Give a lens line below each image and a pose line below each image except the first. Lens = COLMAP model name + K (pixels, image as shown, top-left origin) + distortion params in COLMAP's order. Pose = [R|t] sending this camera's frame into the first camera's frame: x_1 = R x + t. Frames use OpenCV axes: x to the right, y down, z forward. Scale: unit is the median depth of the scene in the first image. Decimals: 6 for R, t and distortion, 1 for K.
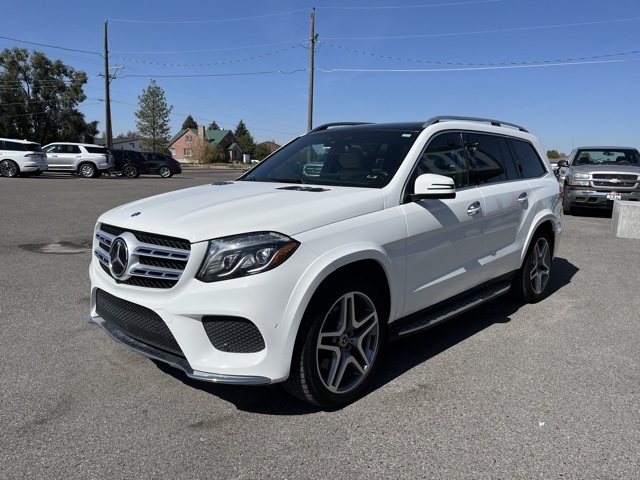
lens RADIAL K [[479.3, 0, 305.3], [0, 479.3, 239.5], [0, 0, 1]] dist [0.061225, -0.096089]
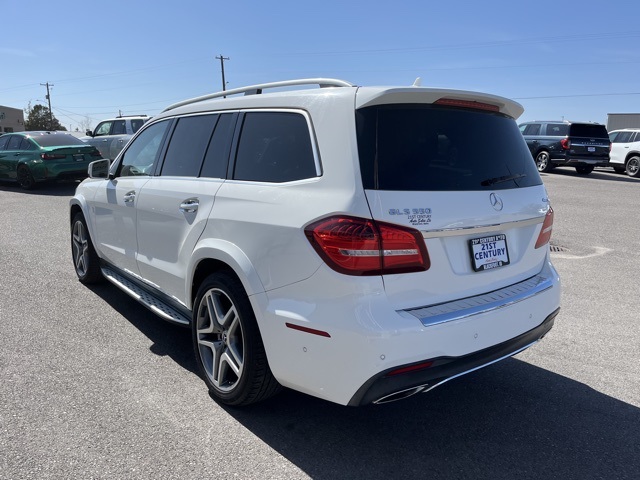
lens RADIAL K [[474.9, 0, 323.5], [0, 474.9, 234.4], [0, 0, 1]] dist [0.069791, -0.087643]
pose [[-0.135648, 0.148867, -0.979509, 1.065497], [-0.178366, 0.968824, 0.171944, -0.191016], [0.974569, 0.198035, -0.104867, 1.250470]]
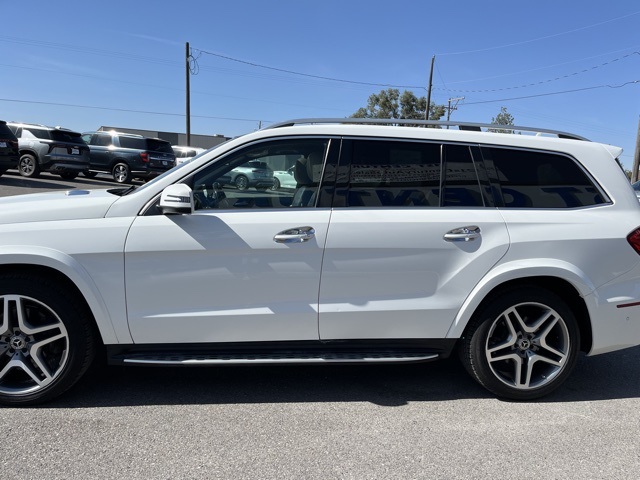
lens RADIAL K [[476.8, 0, 325.8], [0, 476.8, 238.8], [0, 0, 1]] dist [0.064262, -0.079231]
pose [[0.782503, 0.098189, -0.614857, 0.705574], [-0.132984, 0.991057, -0.010977, -0.045941], [0.608280, 0.090355, 0.788563, 0.352533]]
